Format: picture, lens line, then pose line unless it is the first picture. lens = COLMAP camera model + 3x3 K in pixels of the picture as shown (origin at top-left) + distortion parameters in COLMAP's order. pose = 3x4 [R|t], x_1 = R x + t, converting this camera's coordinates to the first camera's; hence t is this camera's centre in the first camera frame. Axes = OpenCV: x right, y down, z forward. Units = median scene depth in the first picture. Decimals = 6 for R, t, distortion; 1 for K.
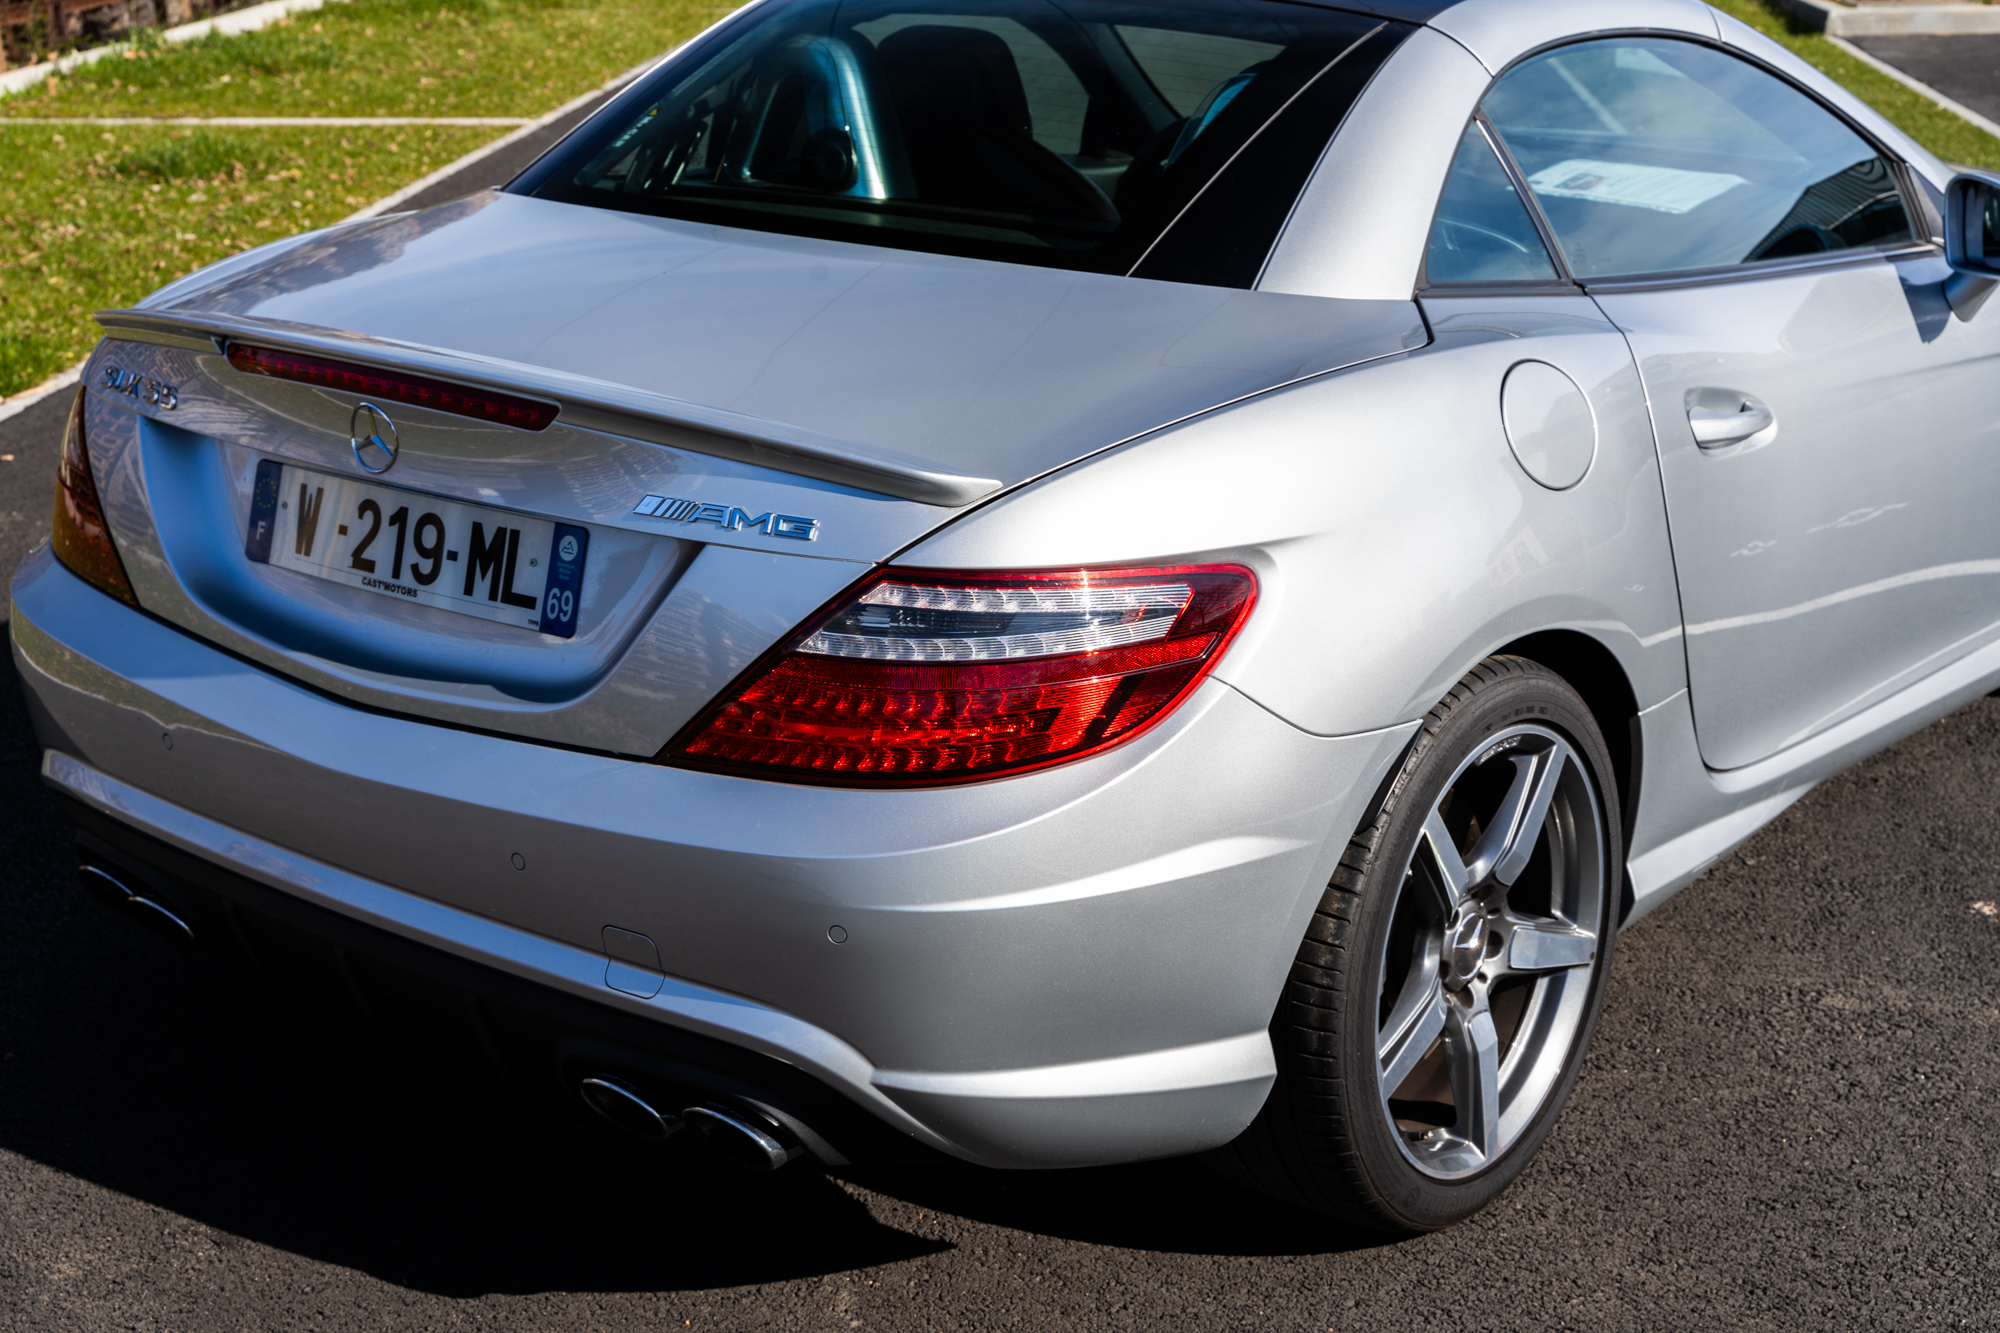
lens RADIAL K [[2864.1, 0, 1007.4], [0, 2864.1, 711.4], [0, 0, 1]] dist [-0.006907, 0.000000]
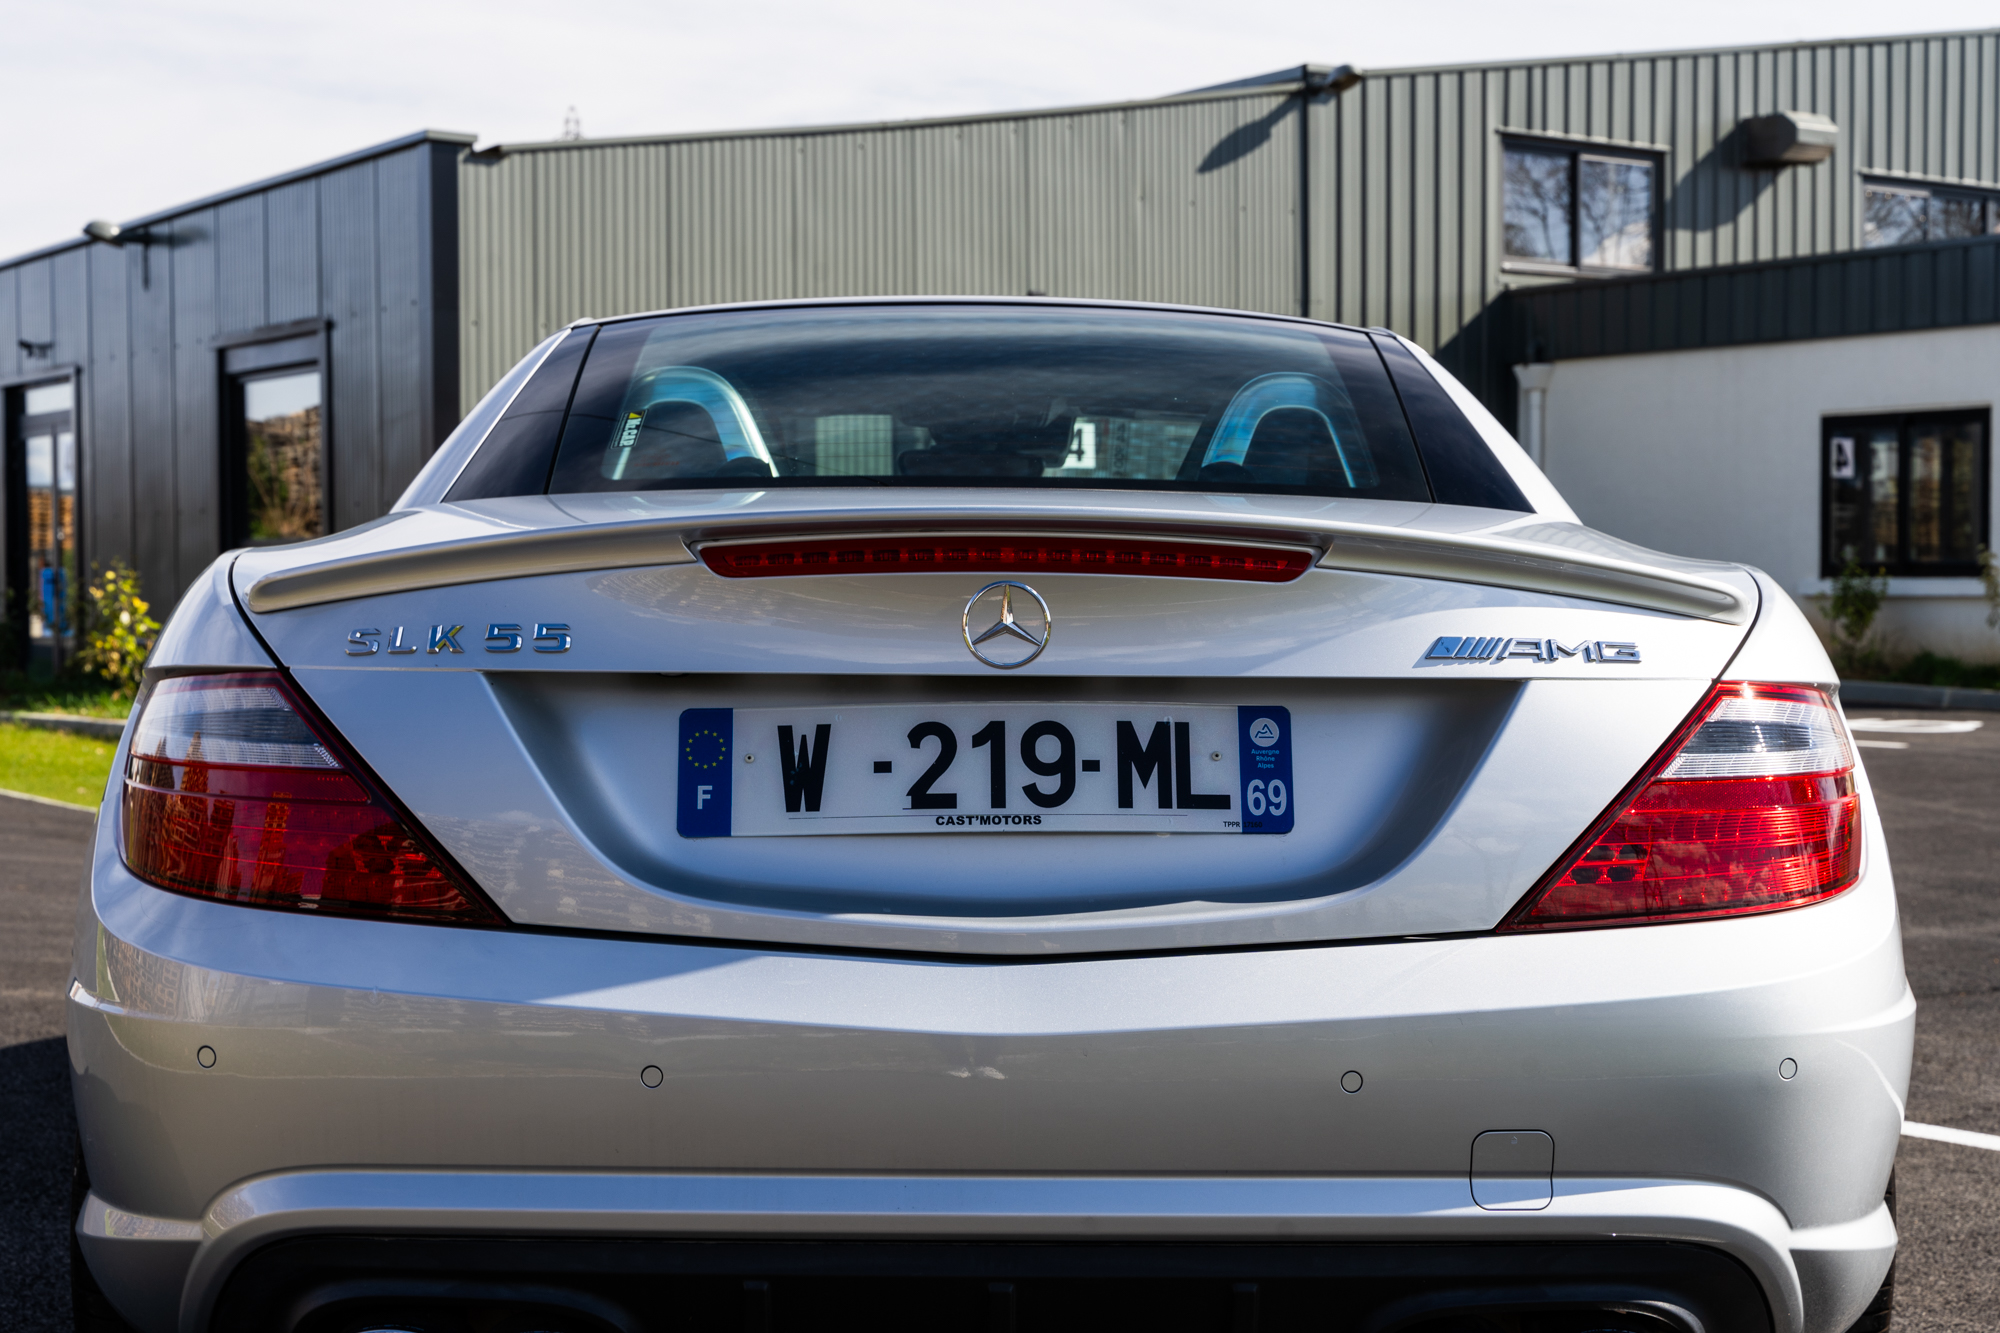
lens RADIAL K [[2916.8, 0, 961.9], [0, 2916.8, 667.0], [0, 0, 1]] dist [-0.006540, 0.000000]
pose [[0.767974, -0.006485, 0.640448, -0.741995], [0.194474, 0.955100, -0.223526, 0.097131], [-0.610242, 0.296213, 0.734753, 0.382031]]
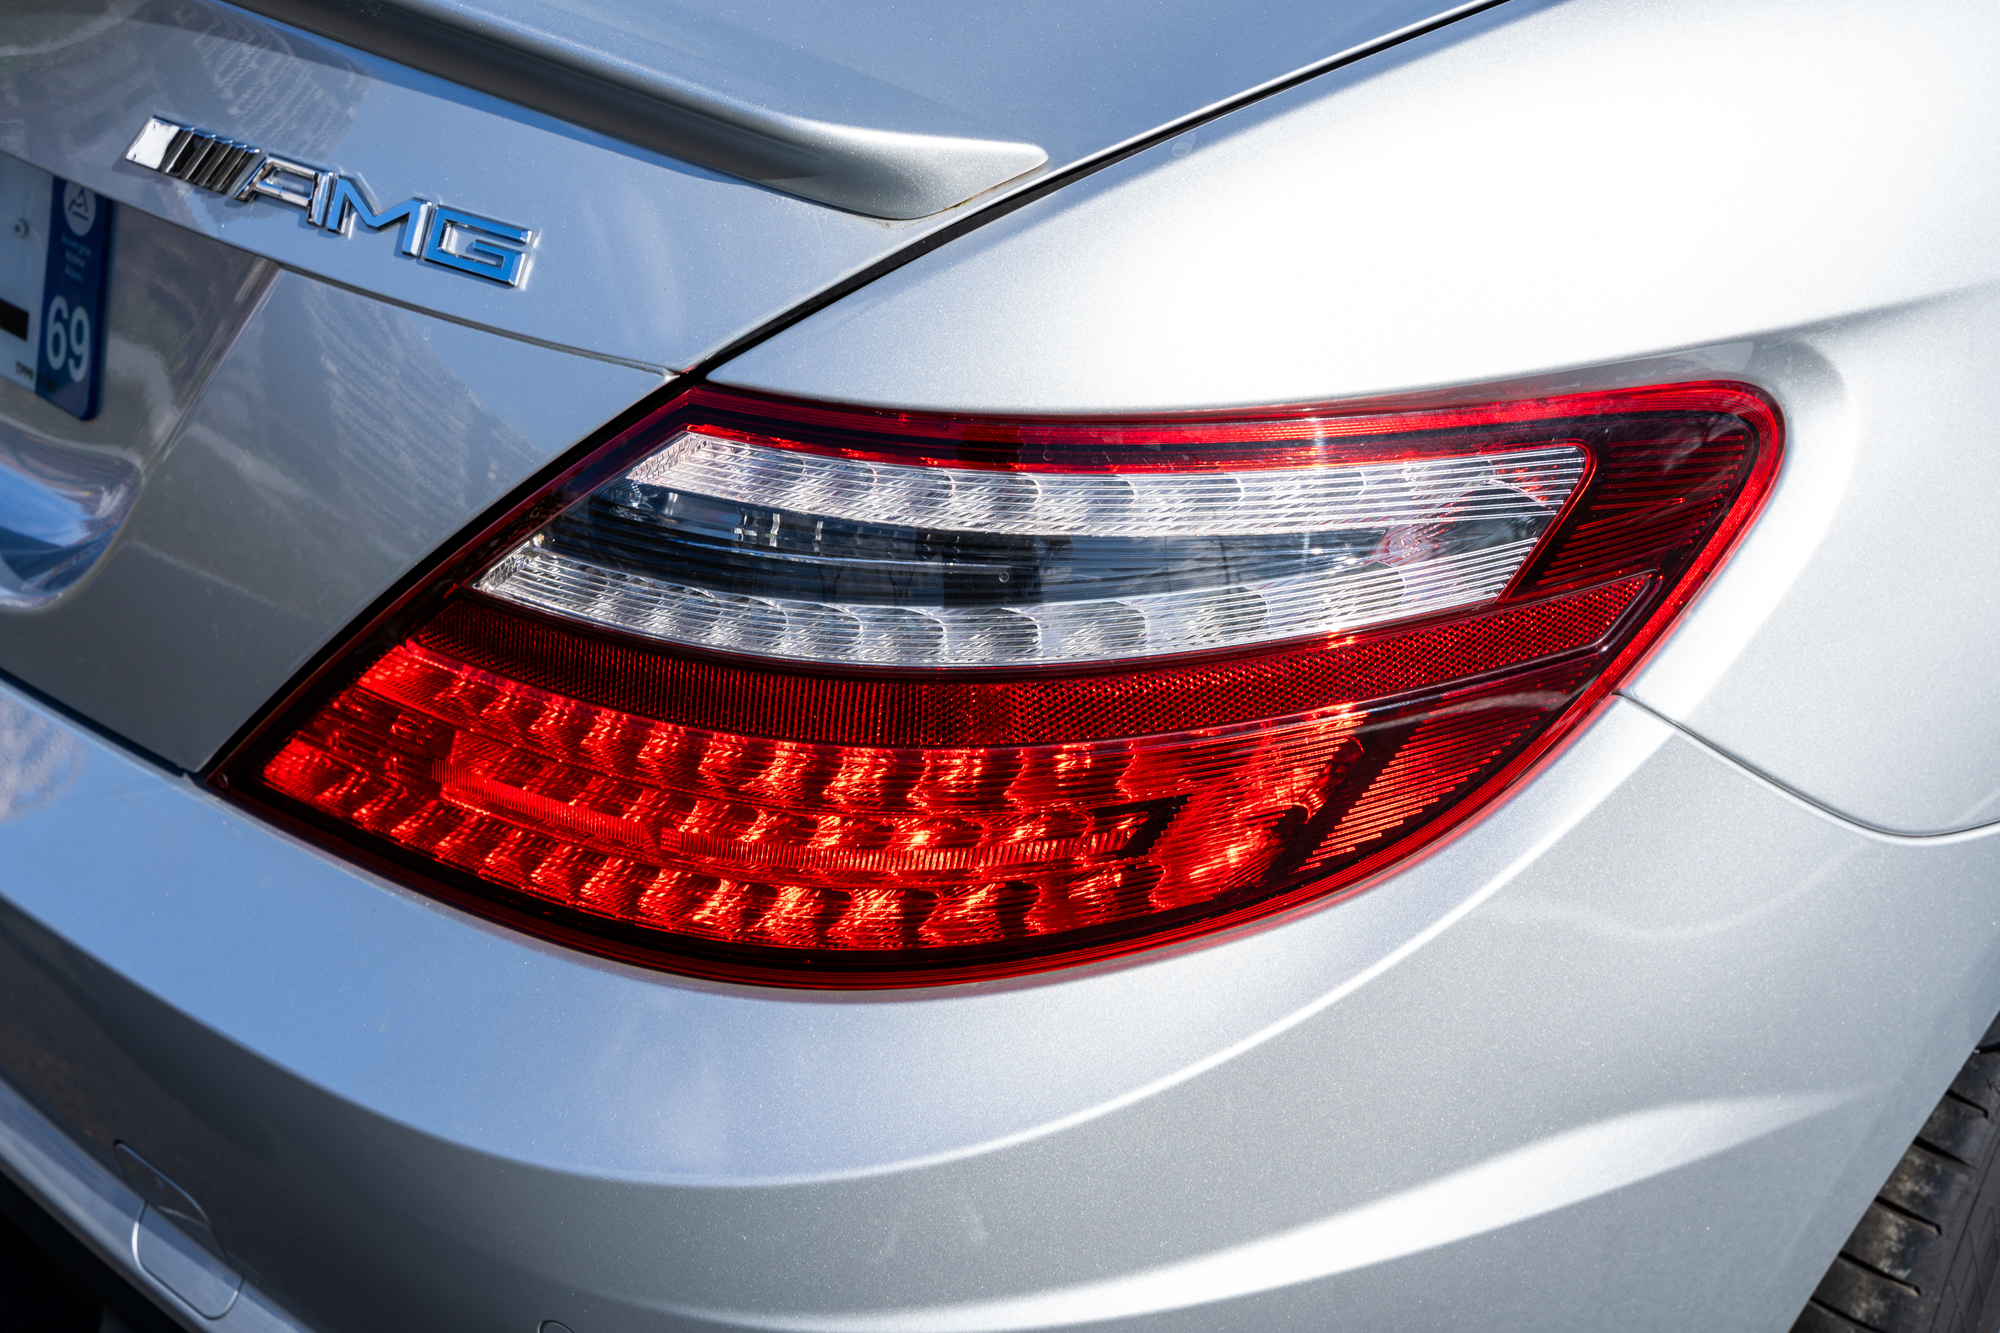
lens RADIAL K [[3003.3, 0, 993.8], [0, 3003.3, 665.7], [0, 0, 1]] dist [0.002535, 0.000000]
pose [[0.985632, 0.072093, -0.152750, 0.044917], [-0.039402, 0.977523, 0.207114, -0.082070], [0.164248, -0.198119, 0.966318, 0.556977]]
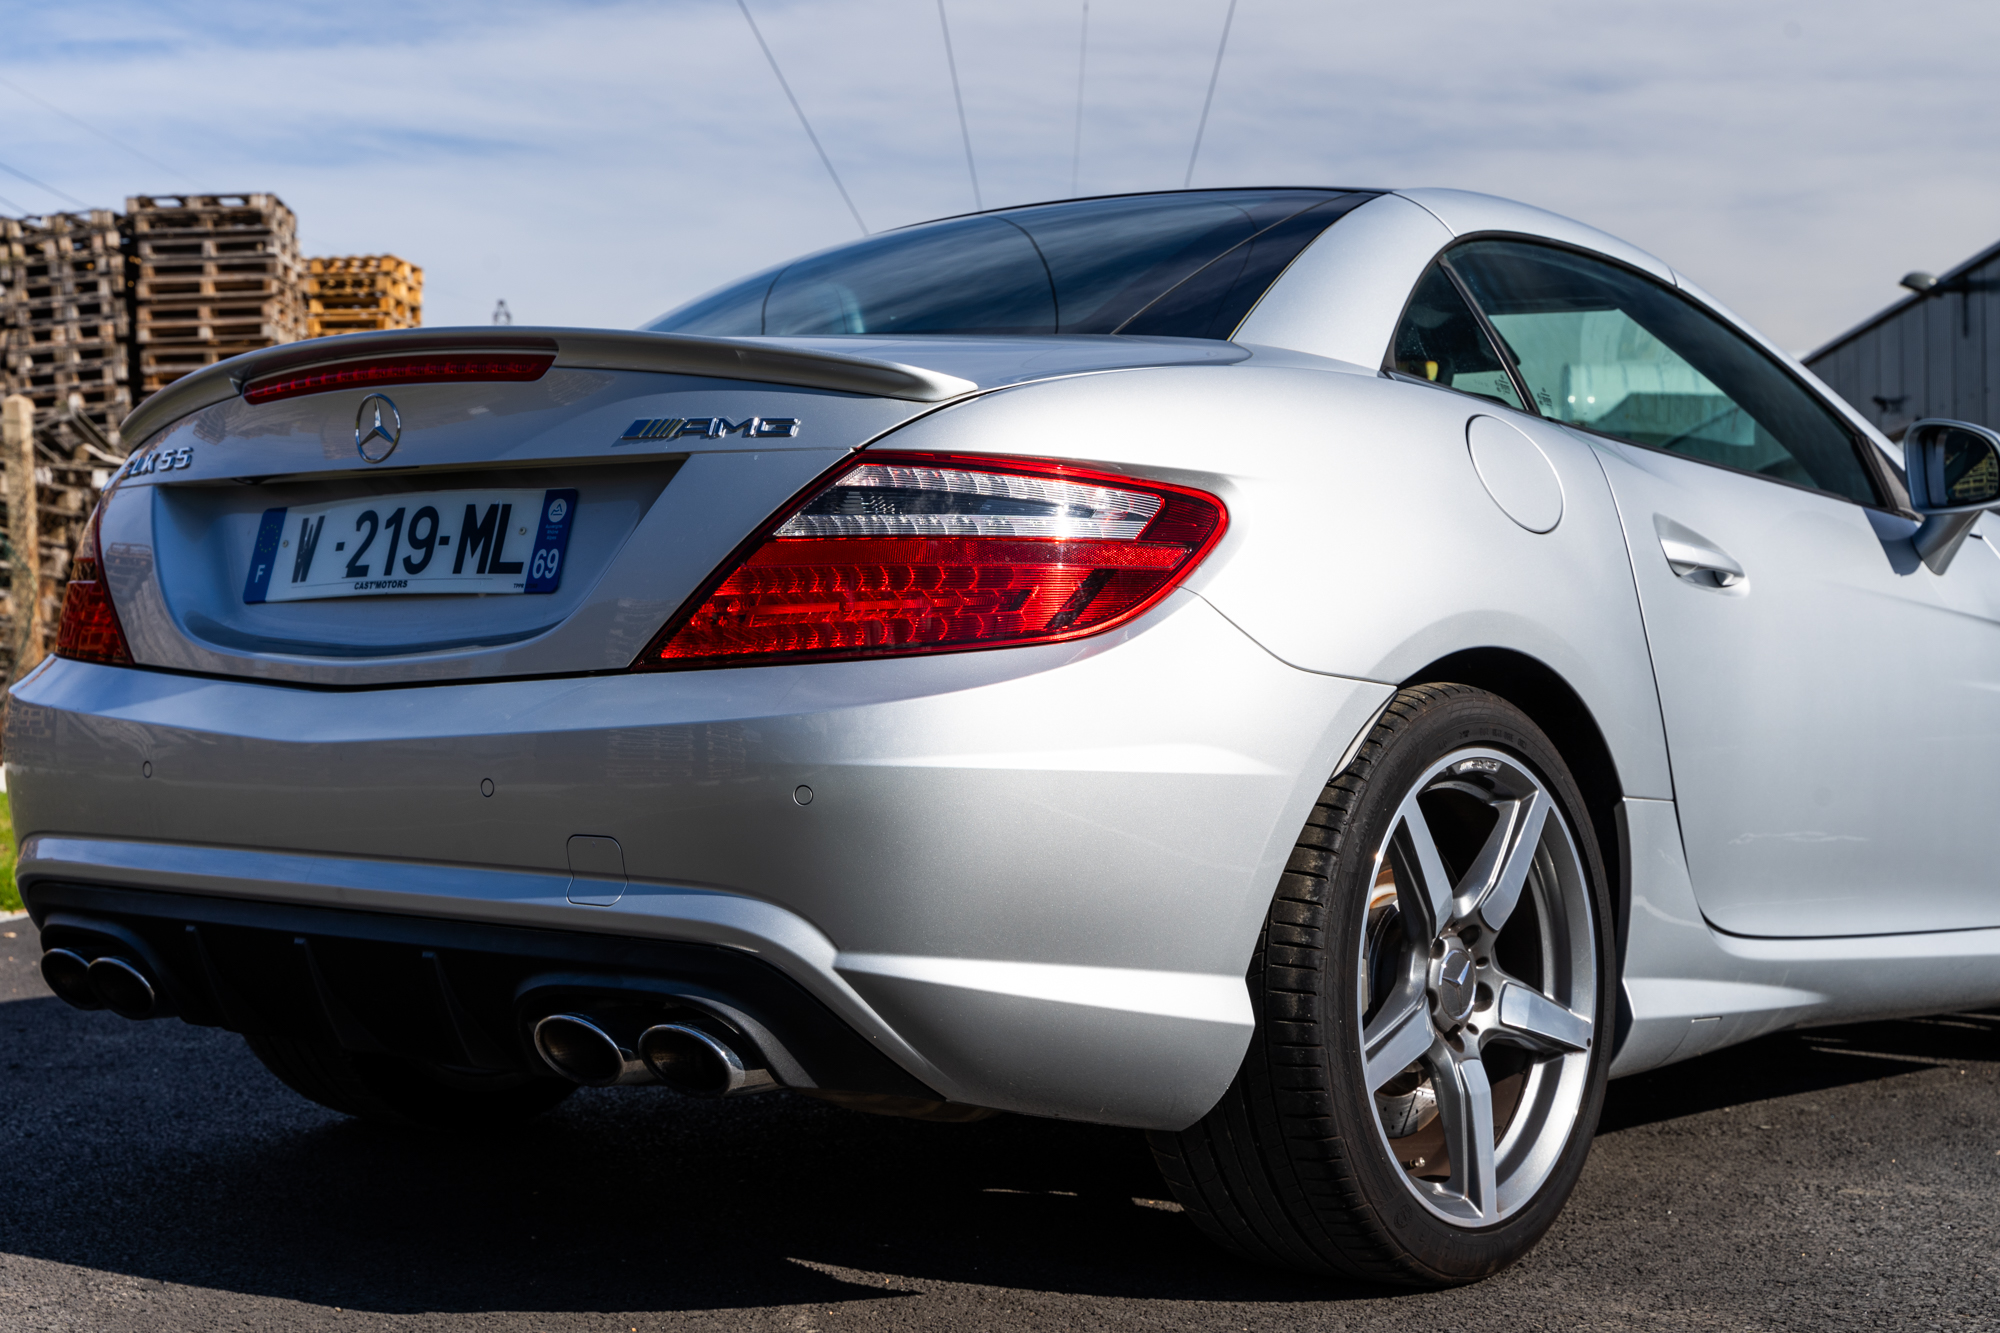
lens RADIAL K [[2916.8, 0, 1002.0], [0, 2916.8, 680.4], [0, 0, 1]] dist [-0.006540, 0.000000]
pose [[0.999863, 0.010596, -0.012734, 0.018894], [-0.014060, 0.949334, -0.313953, 0.308883], [0.008762, 0.314089, 0.949353, 0.025940]]
